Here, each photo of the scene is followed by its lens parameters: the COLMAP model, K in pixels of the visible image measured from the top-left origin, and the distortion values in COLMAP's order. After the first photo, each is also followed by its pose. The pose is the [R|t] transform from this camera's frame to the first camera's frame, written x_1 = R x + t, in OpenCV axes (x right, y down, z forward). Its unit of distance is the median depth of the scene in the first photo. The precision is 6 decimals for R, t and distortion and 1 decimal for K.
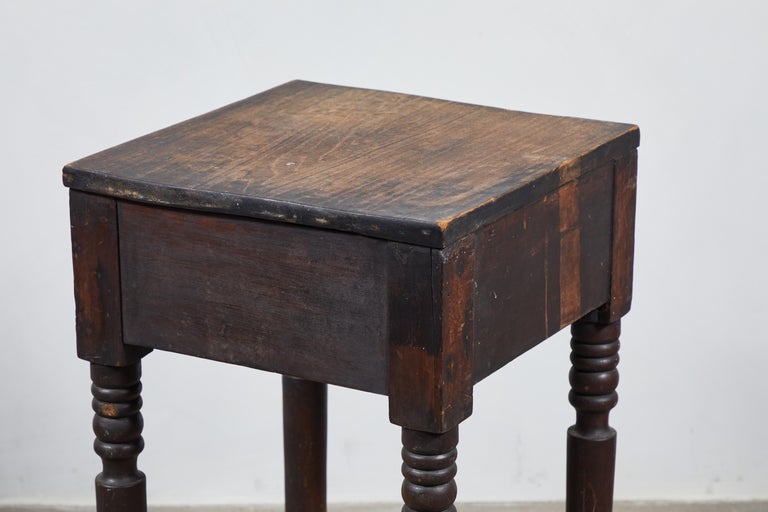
lens RADIAL K [[2102.4, 0, 384.0], [0, 2102.4, 256.0], [0, 0, 1]] dist [-0.049556, -0.288562]
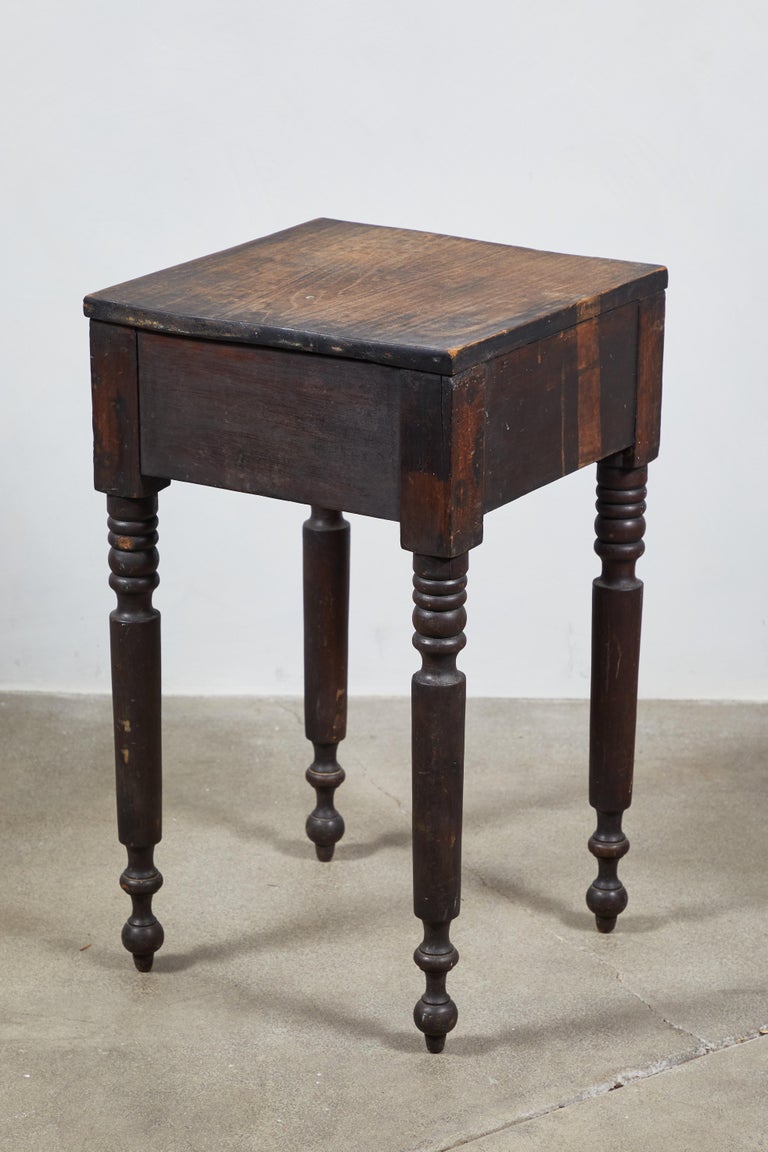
lens RADIAL K [[3153.6, 0, 384.0], [0, 3153.6, 576.0], [0, 0, 1]] dist [-0.049556, -0.288562]
pose [[0.999245, 0.016426, -0.035217, 0.045959], [-0.015865, 0.999744, 0.016151, 0.064153], [0.035473, -0.015580, 0.999249, -0.503618]]
